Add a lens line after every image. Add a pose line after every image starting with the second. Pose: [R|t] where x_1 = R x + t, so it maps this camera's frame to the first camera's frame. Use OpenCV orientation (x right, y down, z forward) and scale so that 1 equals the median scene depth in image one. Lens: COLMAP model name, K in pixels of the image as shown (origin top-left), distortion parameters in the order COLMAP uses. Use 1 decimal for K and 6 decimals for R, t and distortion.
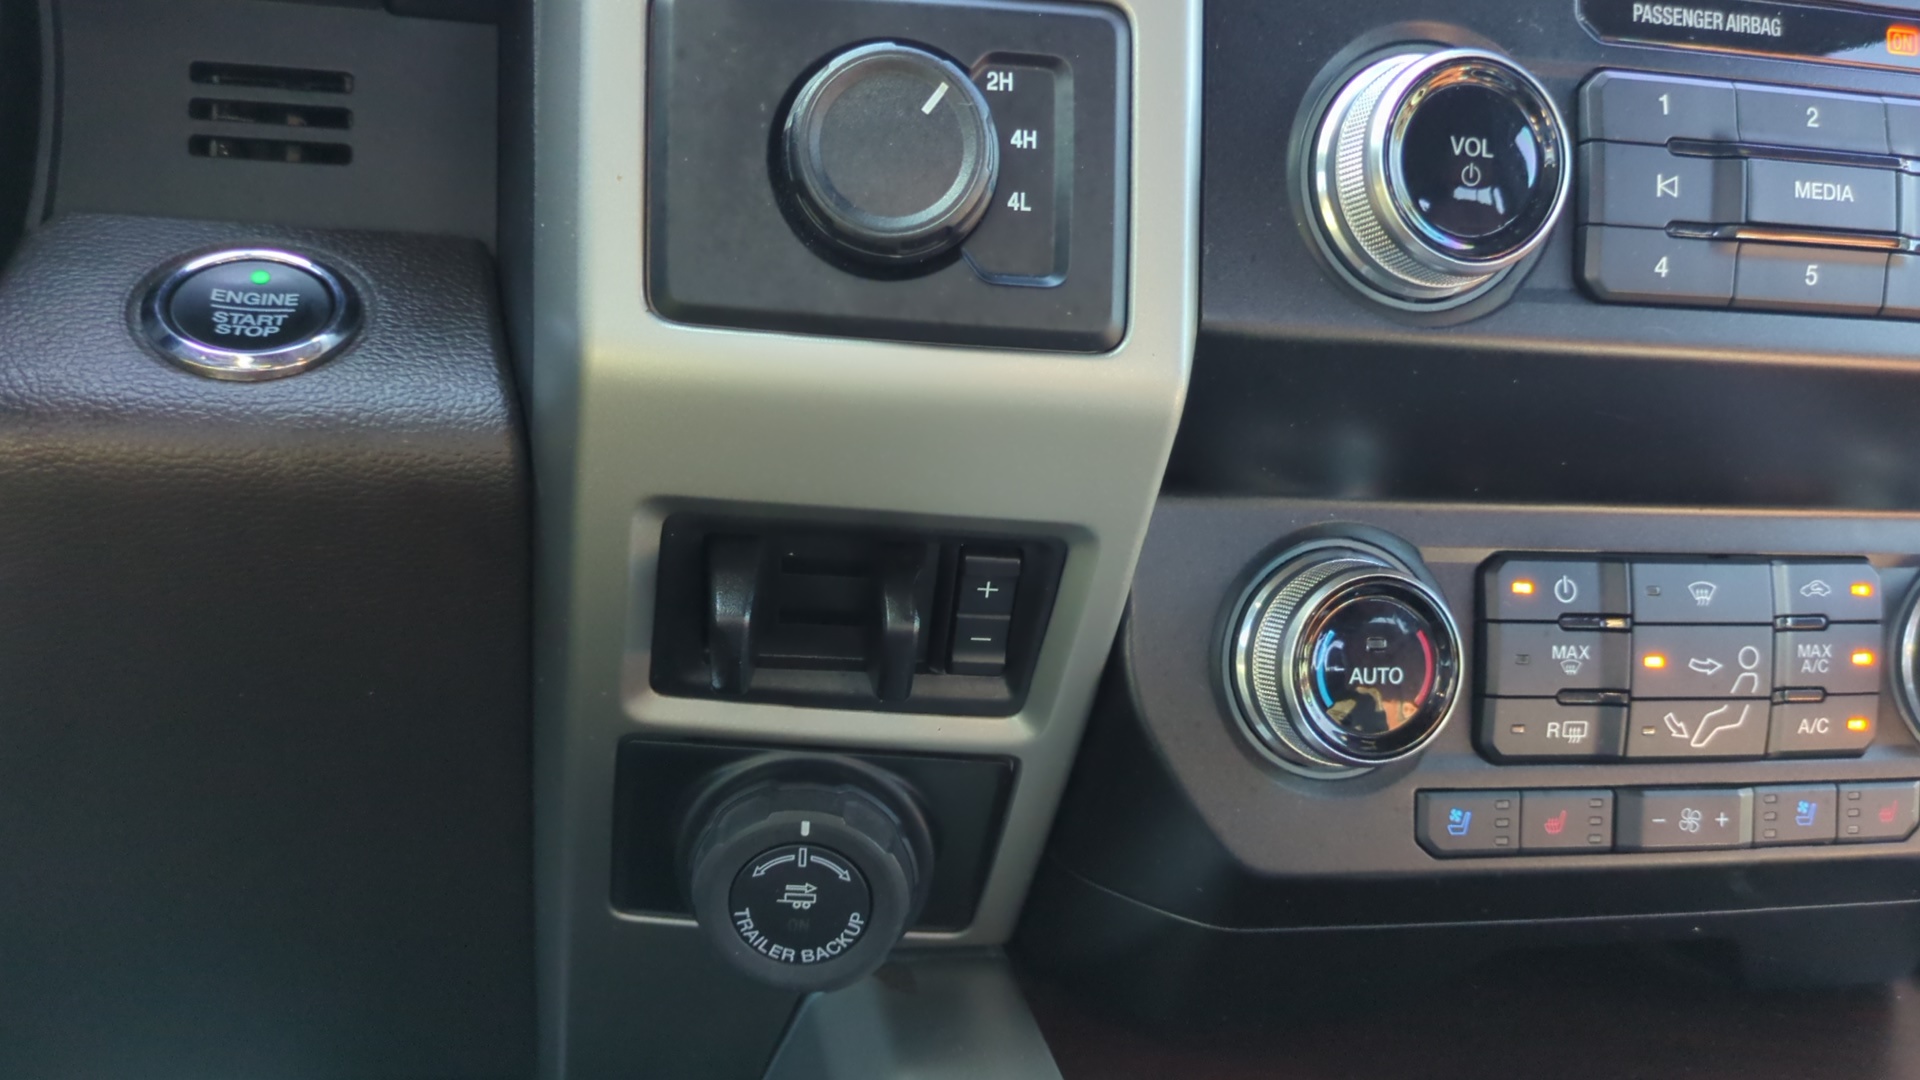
lens RADIAL K [[1684.5, 0, 960.0], [0, 1684.5, 540.0], [0, 0, 1]] dist [0.061558, -0.149728]
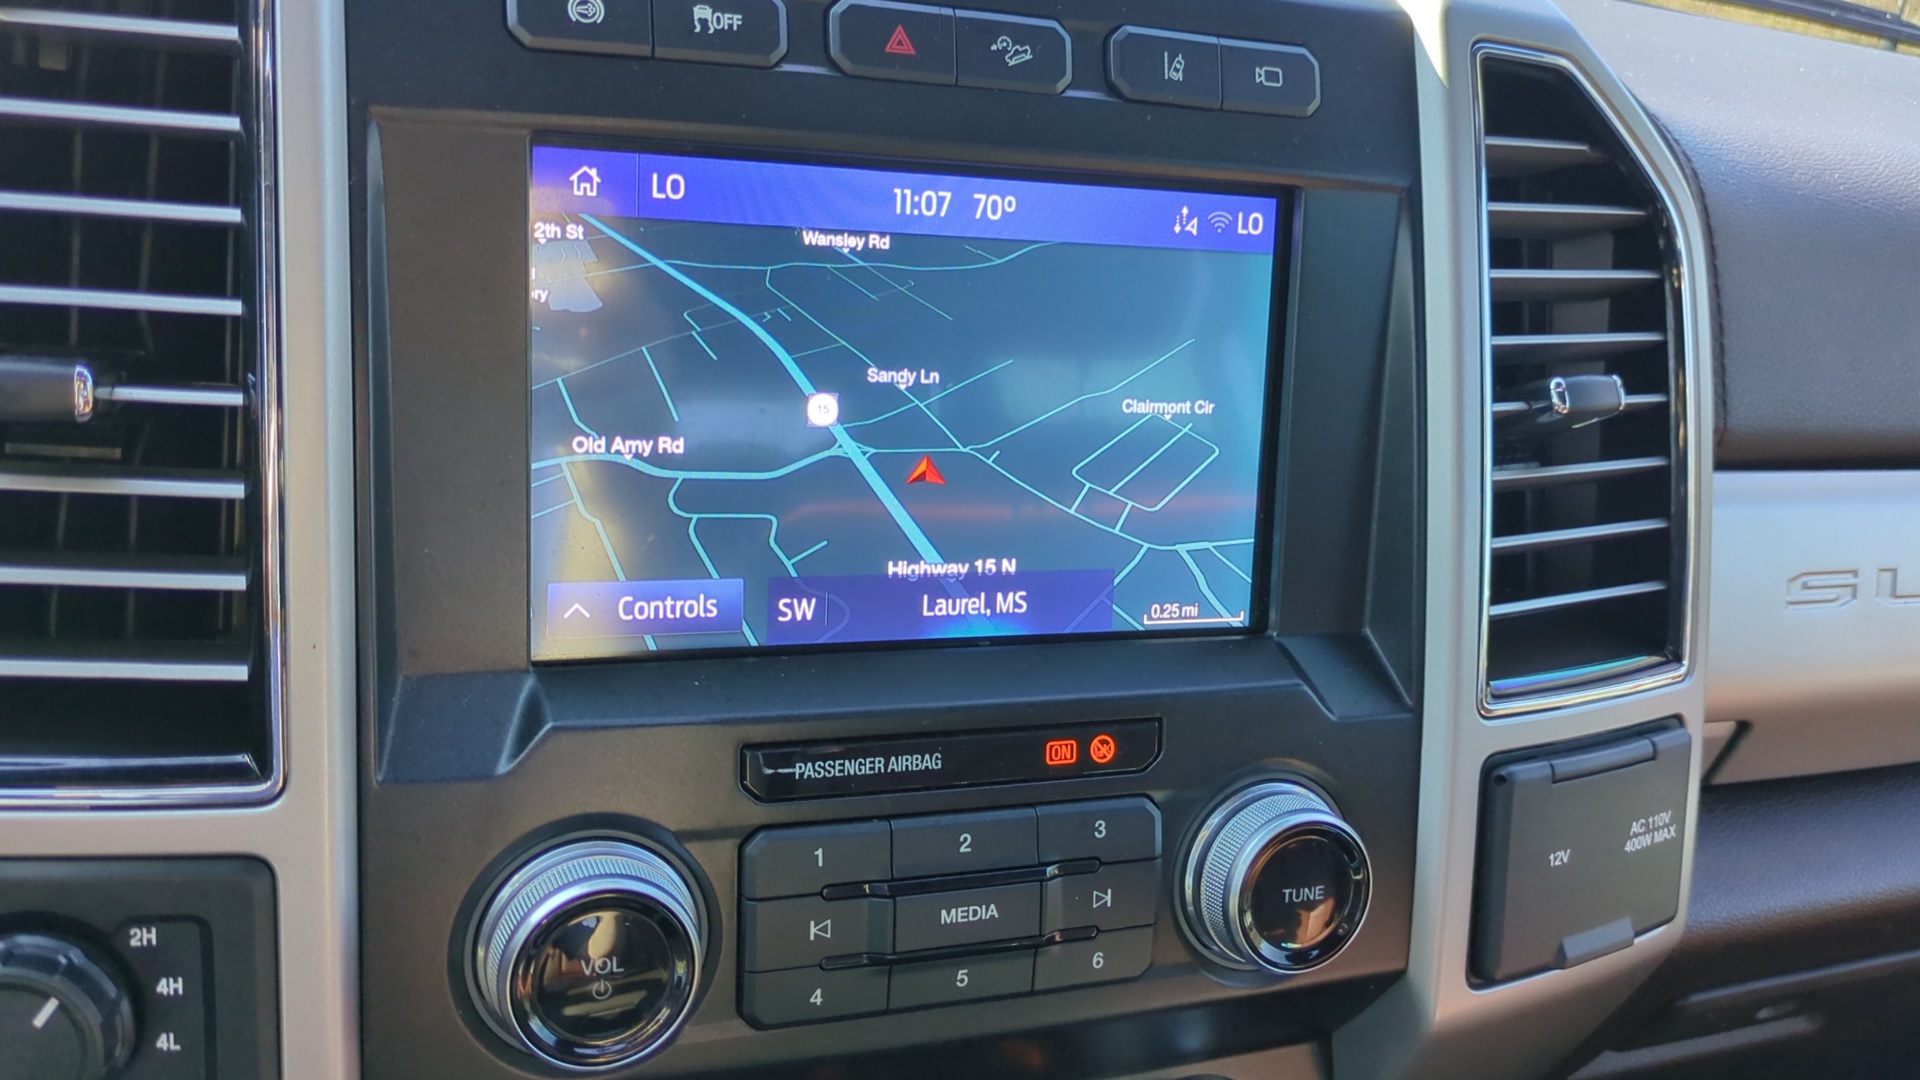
lens RADIAL K [[1684.5, 0, 960.0], [0, 1684.5, 540.0], [0, 0, 1]] dist [0.061558, -0.149728]
pose [[0.990277, -0.002127, 0.139094, 0.318764], [-0.012499, 0.994478, 0.104194, -0.526653], [-0.138548, -0.104920, 0.984782, -0.081912]]
